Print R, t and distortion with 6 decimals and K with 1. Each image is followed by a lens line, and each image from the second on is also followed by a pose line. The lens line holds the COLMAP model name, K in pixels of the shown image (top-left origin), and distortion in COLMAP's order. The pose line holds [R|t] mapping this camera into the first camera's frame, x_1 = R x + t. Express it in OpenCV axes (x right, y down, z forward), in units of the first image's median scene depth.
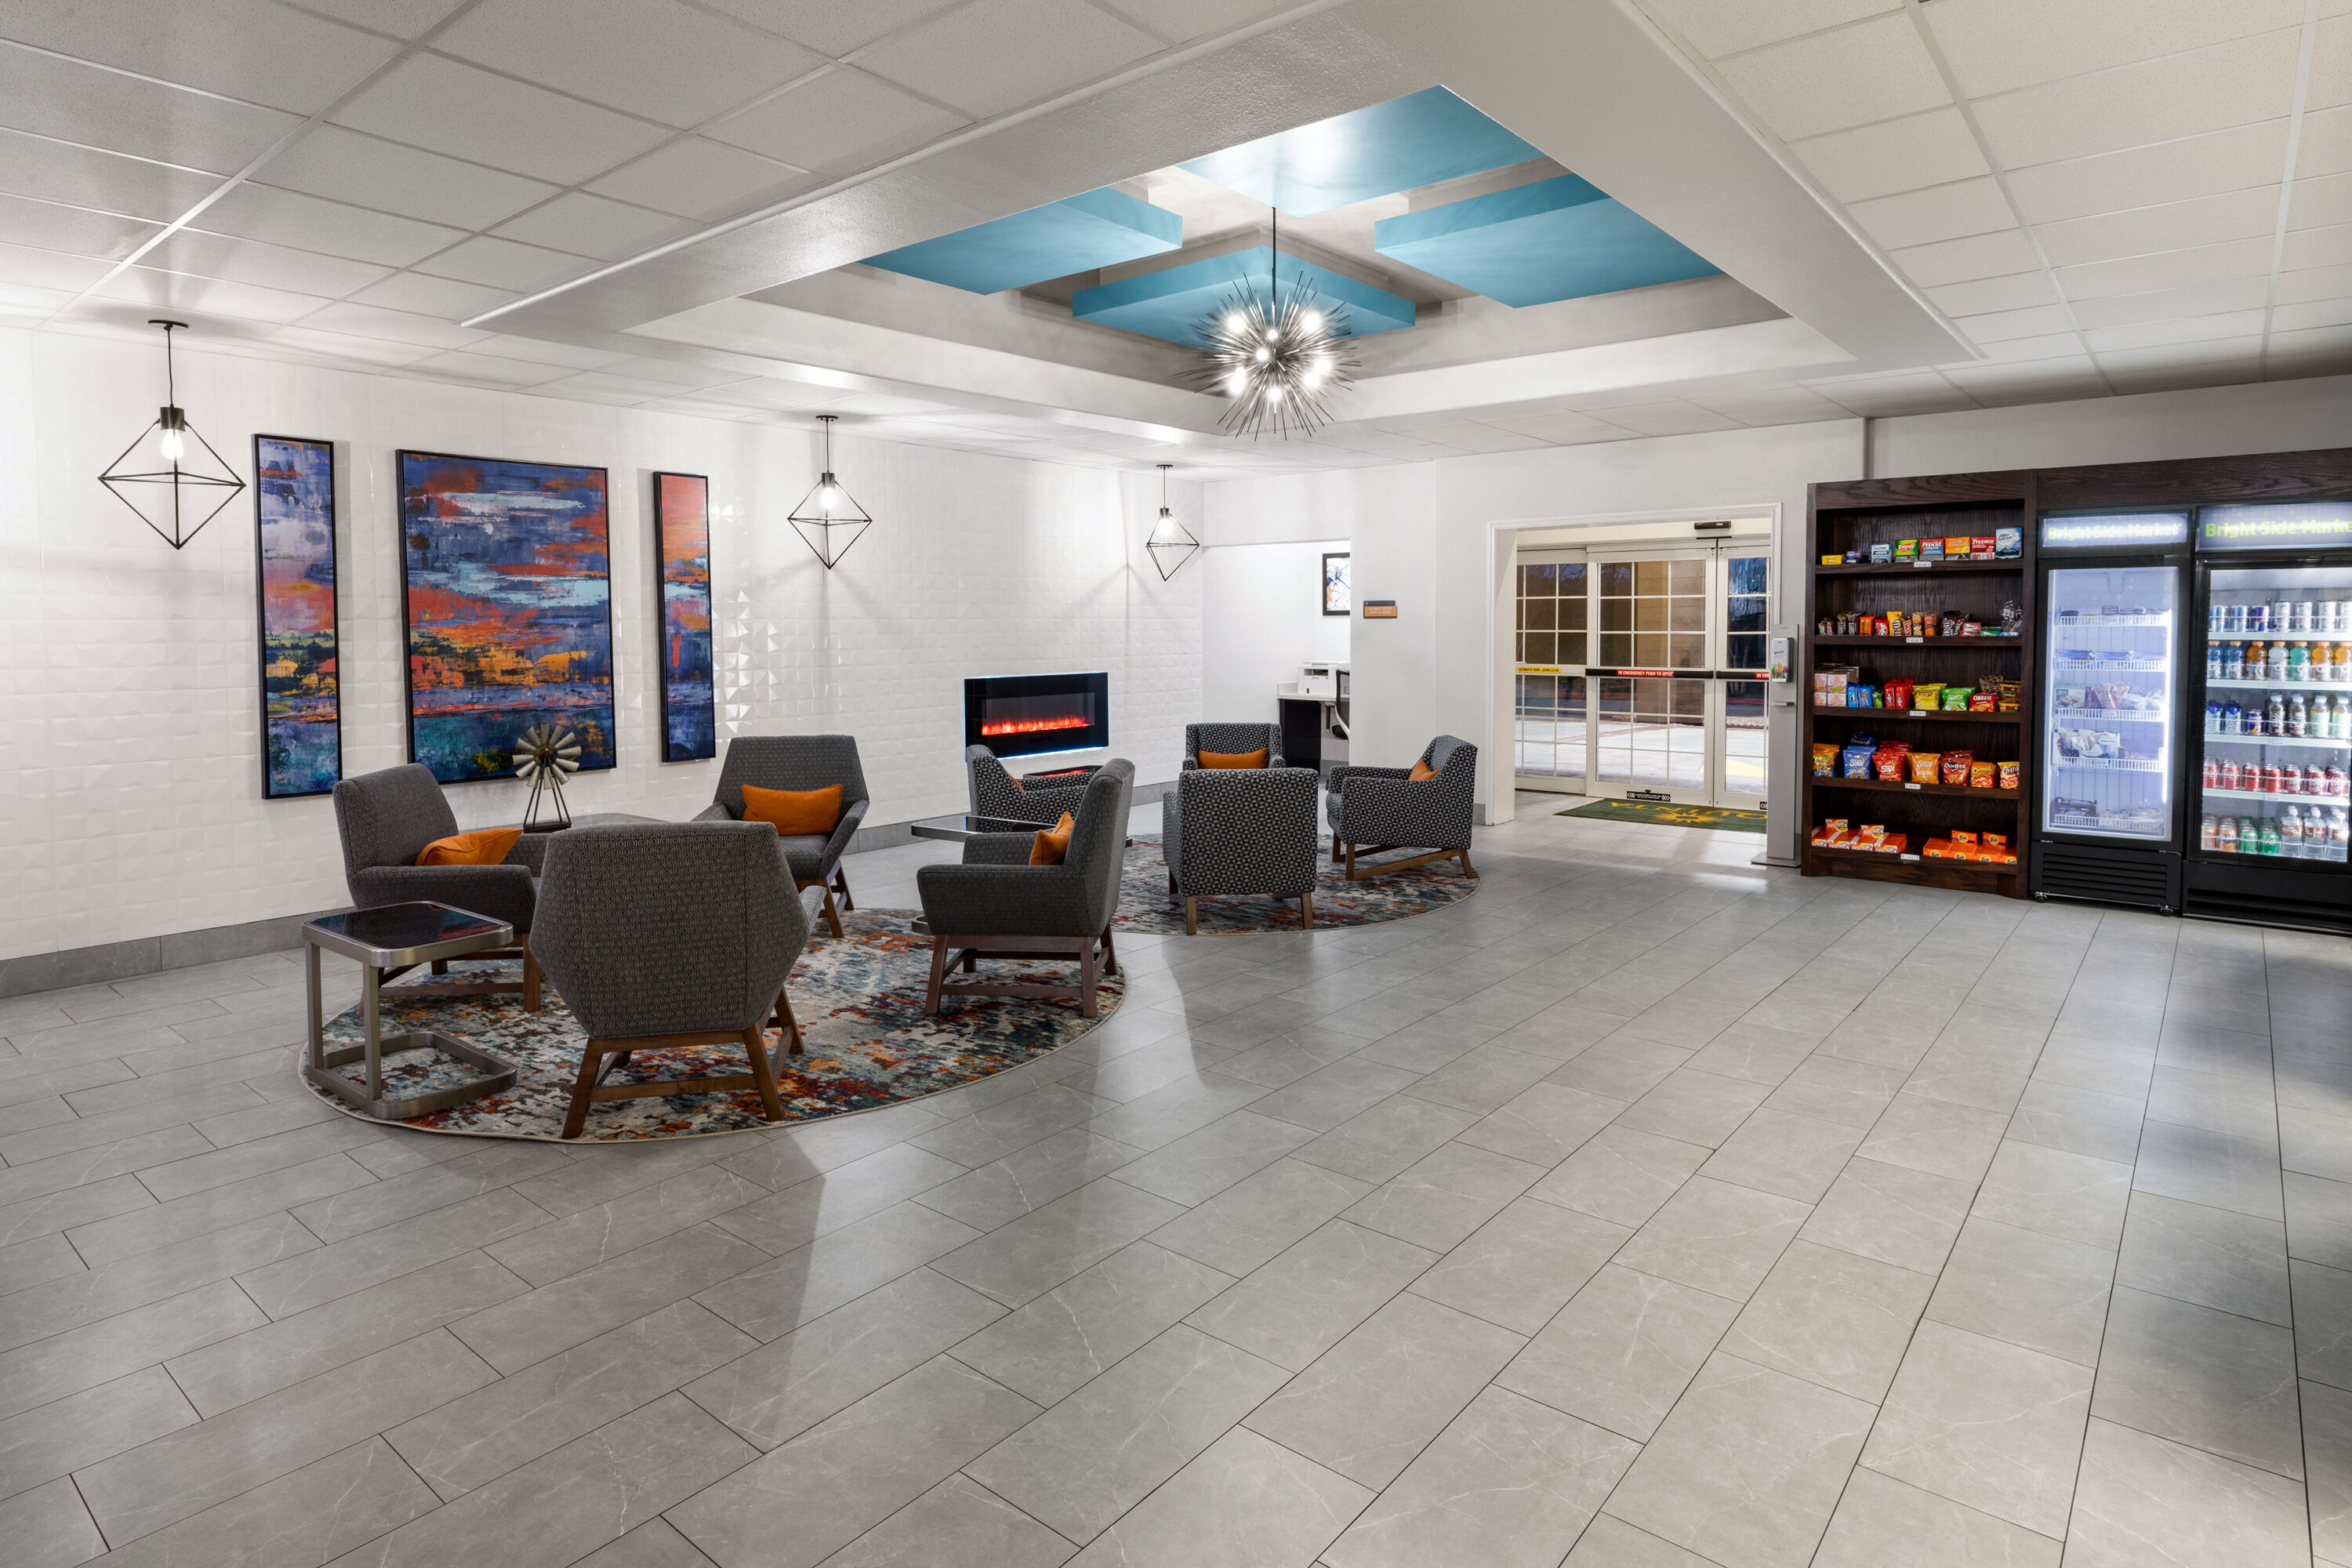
lens RADIAL K [[1274.6, 0, 1174.6], [0, 1274.6, 768.1], [0, 0, 1]] dist [-0.001864, -0.002212]
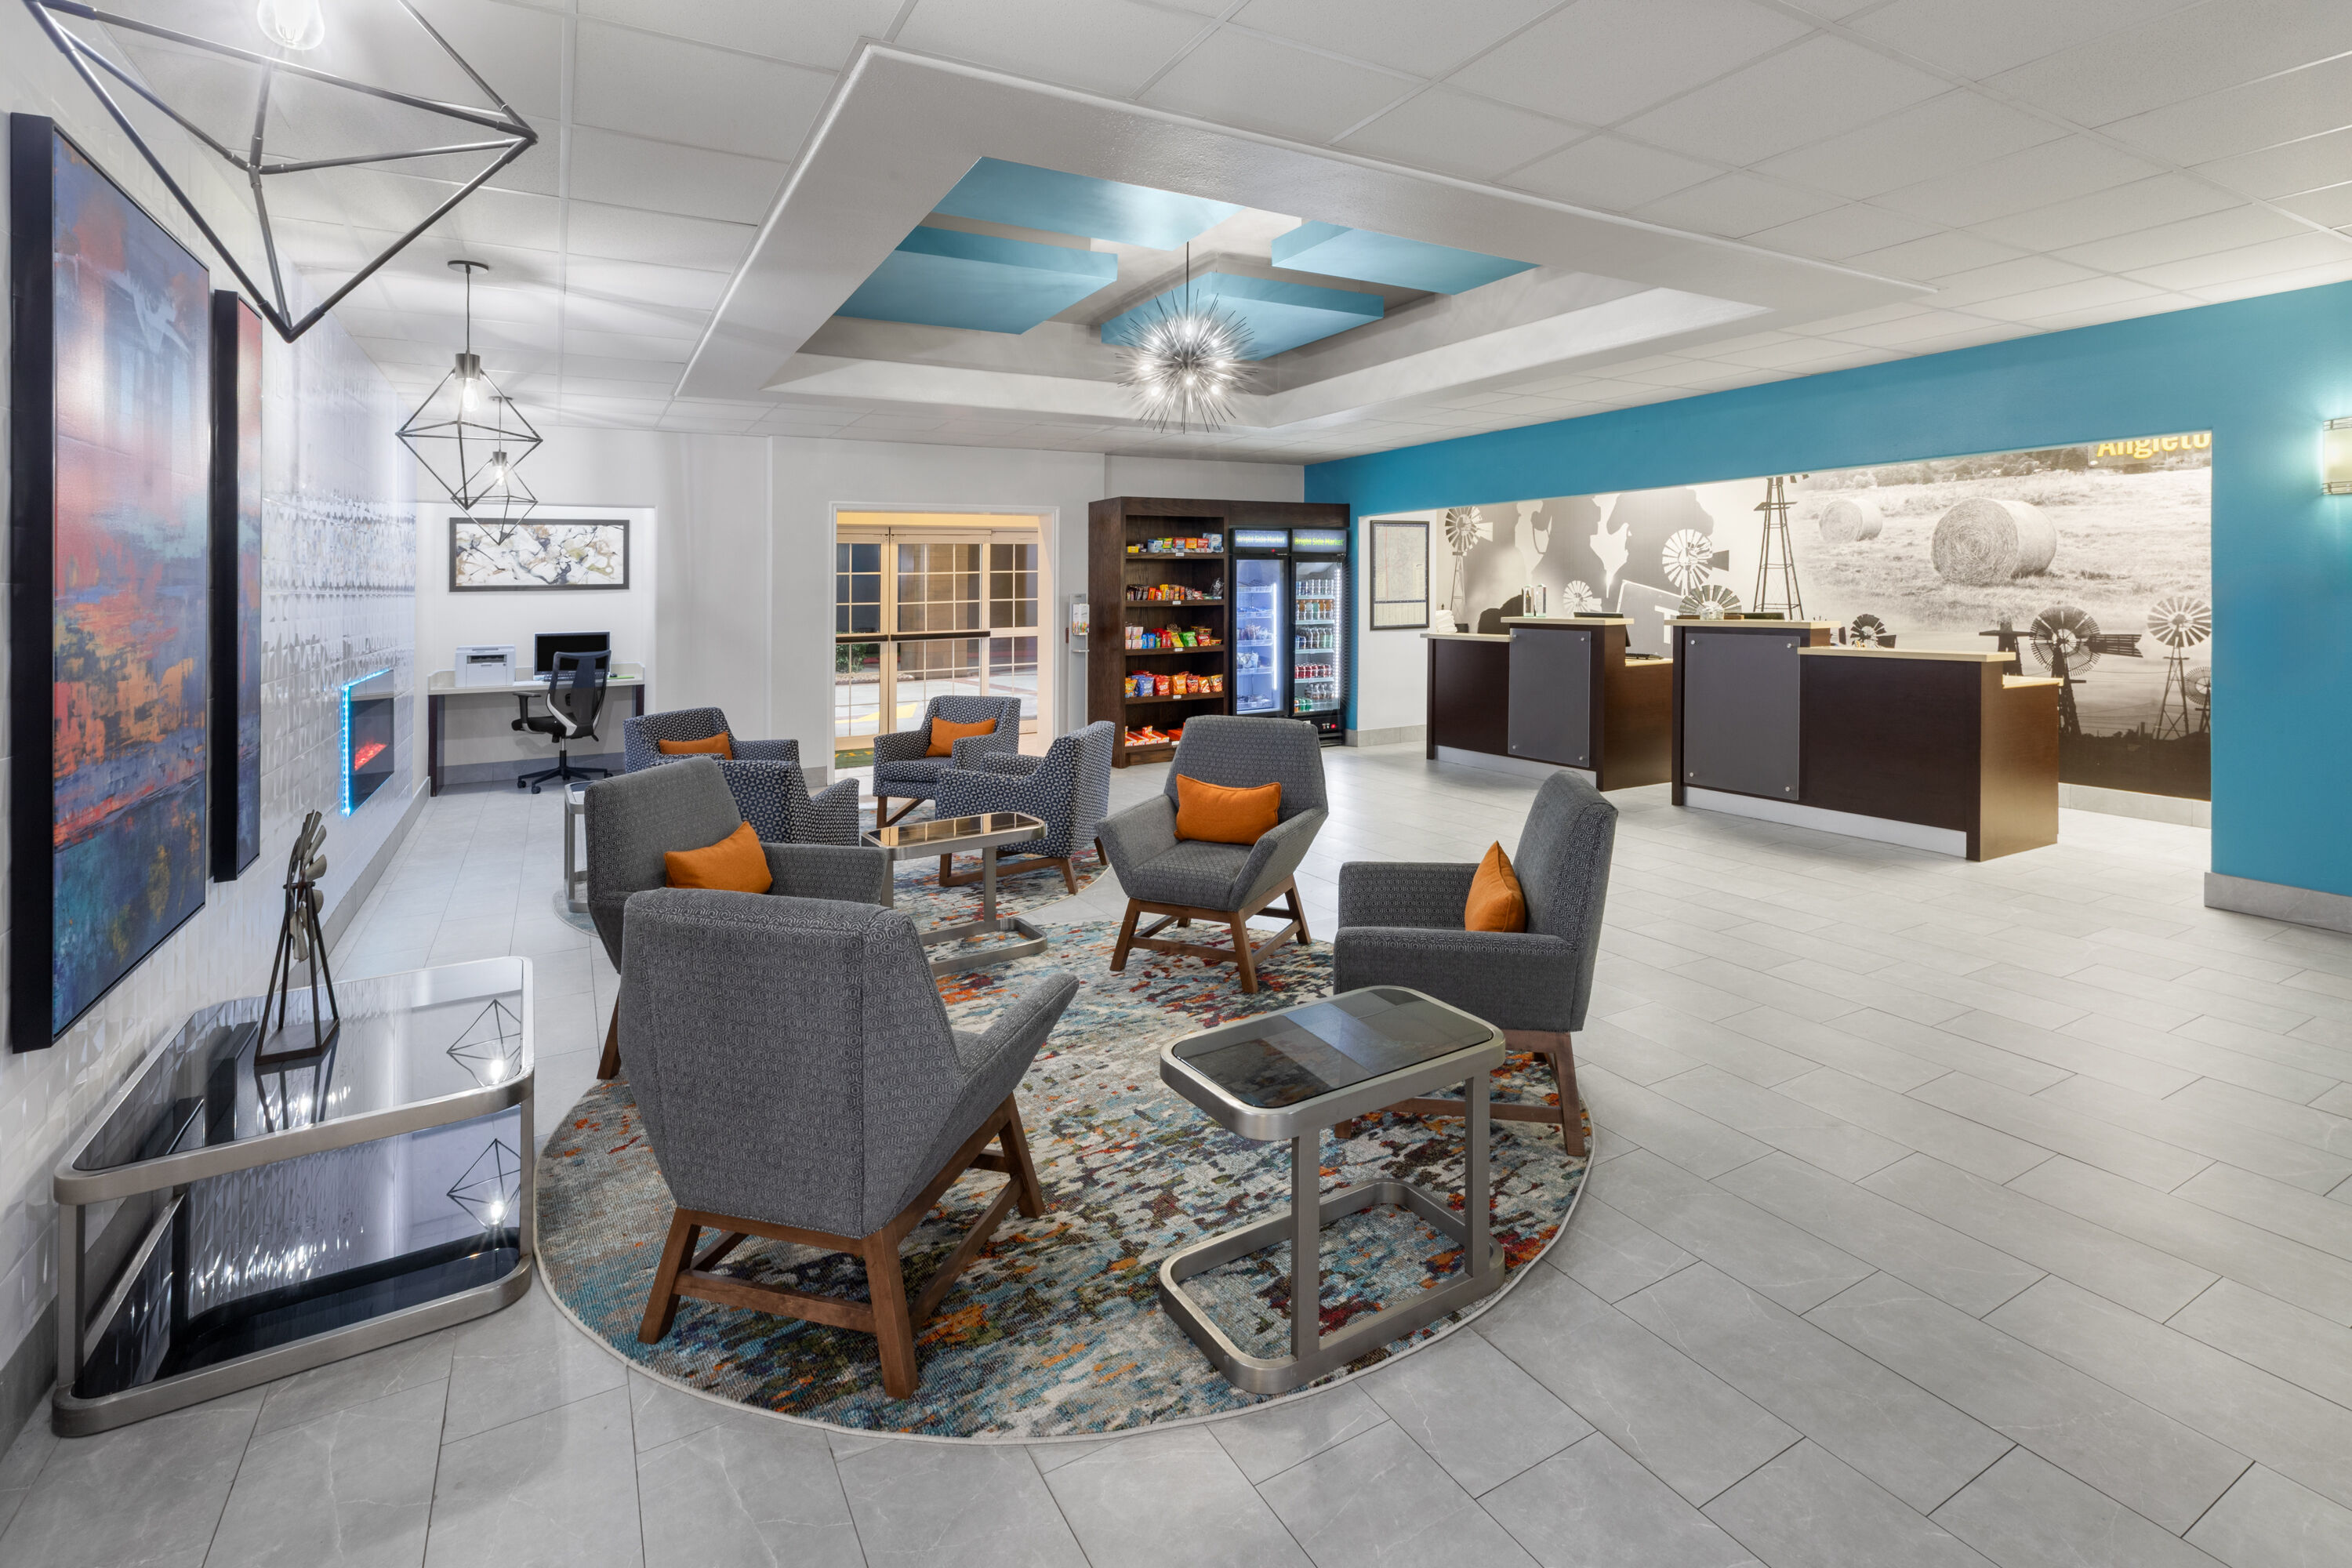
lens RADIAL K [[1088.7, 0, 1162.1], [0, 1088.7, 774.3], [0, 0, 1]] dist [-0.001294, 0.000235]
pose [[0.356989, -0.158043, 0.920642, -0.656627], [0.117103, 0.985380, 0.123748, -0.057864], [-0.926739, 0.063633, 0.370278, 0.505511]]
